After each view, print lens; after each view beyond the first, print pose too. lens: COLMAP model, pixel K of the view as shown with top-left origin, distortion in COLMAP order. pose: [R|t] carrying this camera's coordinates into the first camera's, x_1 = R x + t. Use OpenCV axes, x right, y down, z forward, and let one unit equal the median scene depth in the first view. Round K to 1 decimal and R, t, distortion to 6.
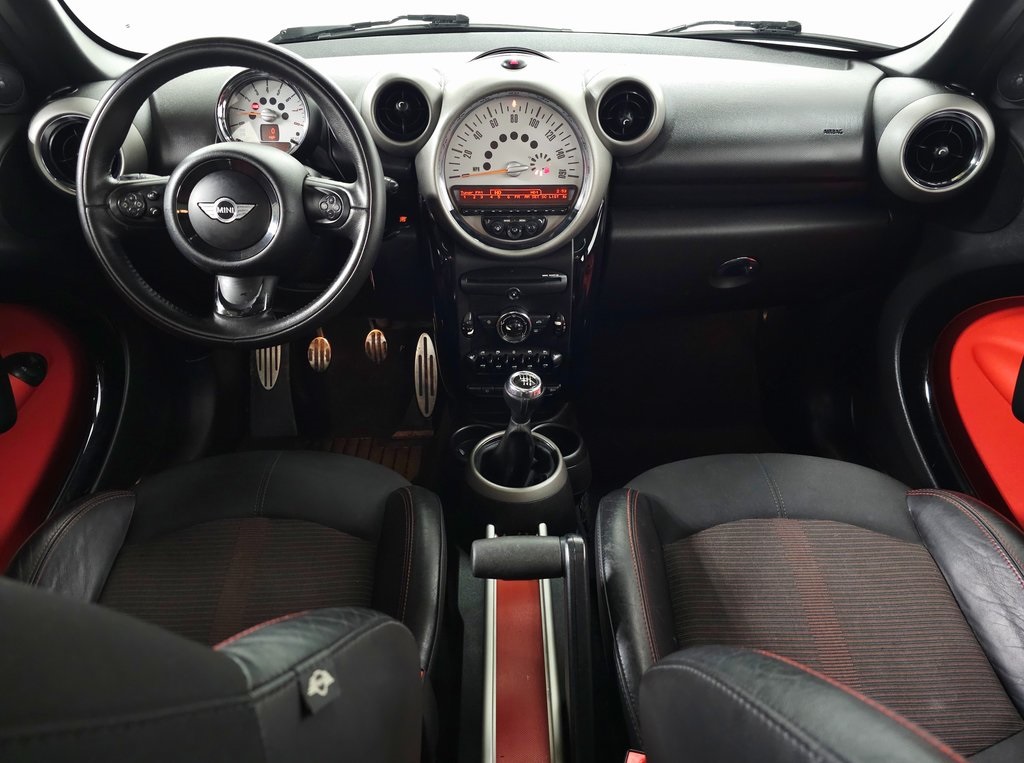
lens RADIAL K [[688.6, 0, 507.1], [0, 688.6, 374.2], [0, 0, 1]] dist [0.058969, -0.056111]
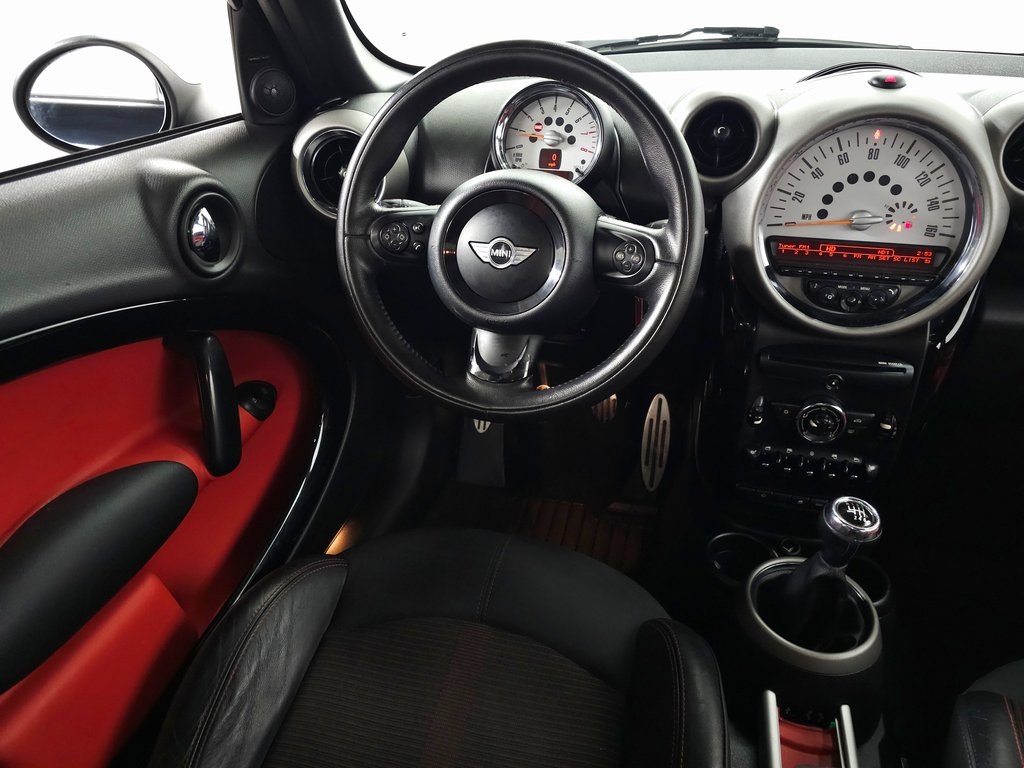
lens RADIAL K [[688.5, 0, 516.8], [0, 688.5, 376.6], [0, 0, 1]] dist [0.061865, -0.076835]
pose [[0.965937, 0.121574, -0.228442, -0.158381], [-0.128602, 0.991566, -0.016076, -0.070146], [0.224561, 0.044906, 0.973425, 0.195665]]
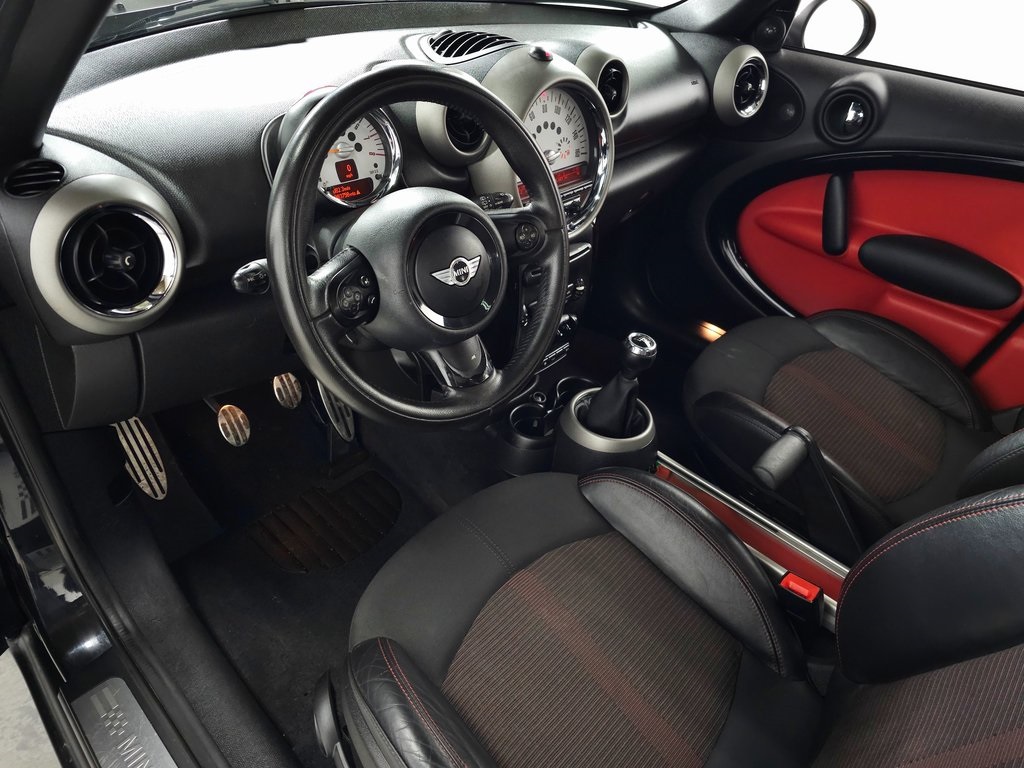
lens RADIAL K [[688.5, 0, 516.8], [0, 688.5, 376.6], [0, 0, 1]] dist [0.061865, -0.076835]
pose [[0.689941, -0.384270, 0.613448, -0.796229], [0.315419, 0.922371, 0.223032, -0.242348], [-0.651531, 0.039615, 0.757587, 0.260221]]
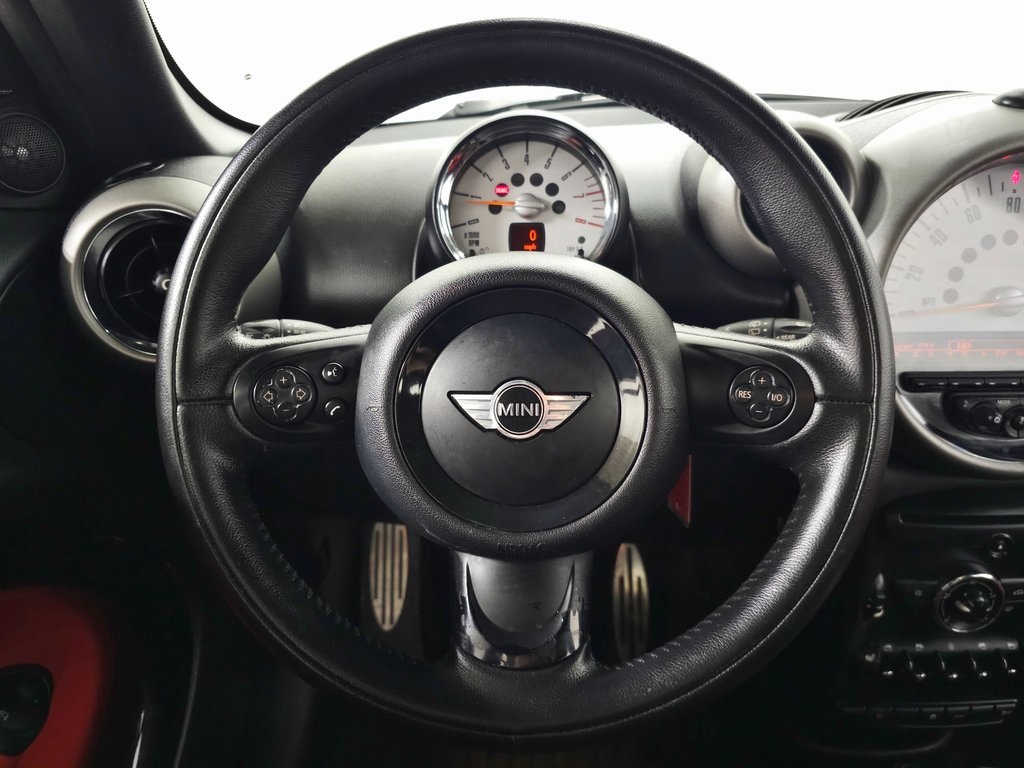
lens RADIAL K [[701.5, 0, 517.4], [0, 701.5, 378.3], [0, 0, 1]] dist [0.028484, -0.040295]
pose [[0.999846, -0.004763, -0.016897, -0.339214], [0.001808, 0.985308, -0.170780, -0.156817], [0.017462, 0.170723, 0.985164, 0.507213]]
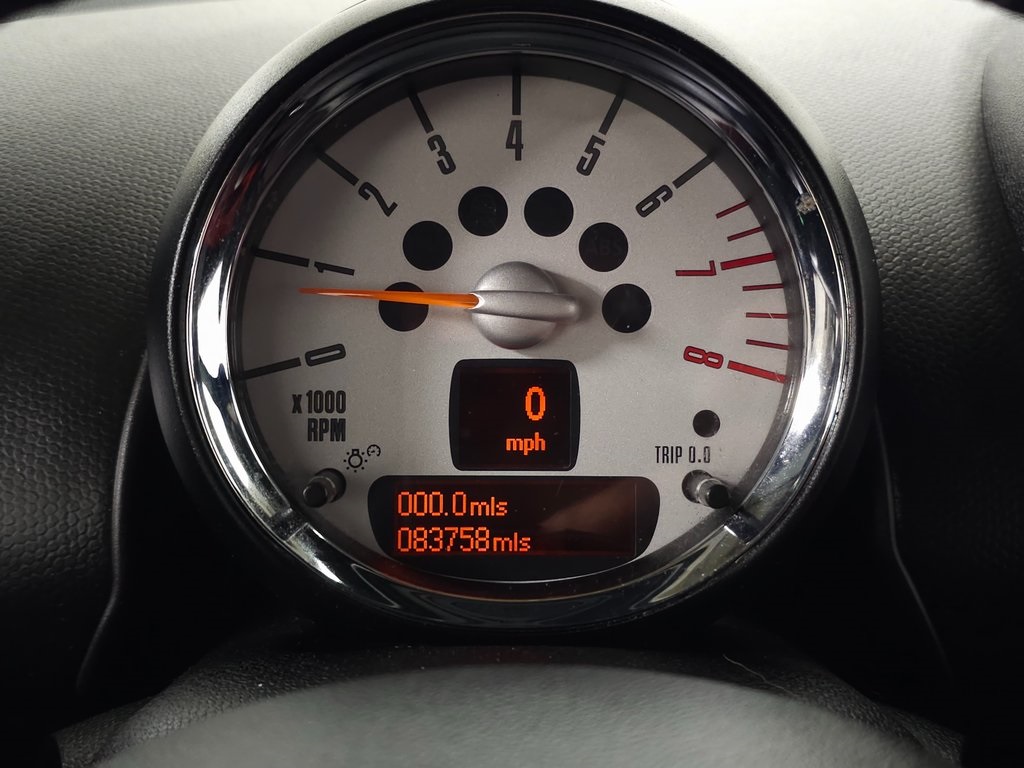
lens RADIAL K [[688.5, 0, 516.8], [0, 688.5, 376.6], [0, 0, 1]] dist [0.061865, -0.076835]
pose [[0.999388, -0.001534, 0.034958, -0.345089], [0.007945, 0.982896, -0.183992, -0.328138], [-0.034078, 0.184157, 0.982306, 0.855618]]
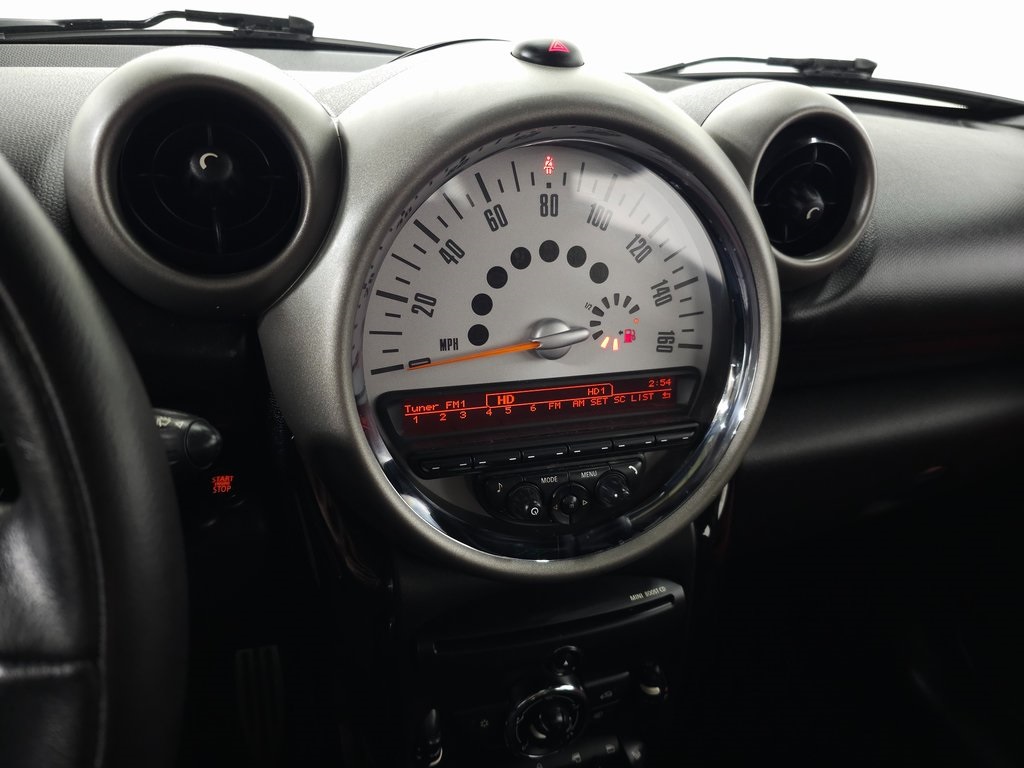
lens RADIAL K [[688.5, 0, 516.8], [0, 688.5, 376.6], [0, 0, 1]] dist [0.061865, -0.076835]
pose [[0.949528, -0.076451, 0.304222, -0.121011], [0.112642, 0.988259, -0.103225, -0.243514], [-0.292758, 0.132283, 0.946992, 0.670565]]
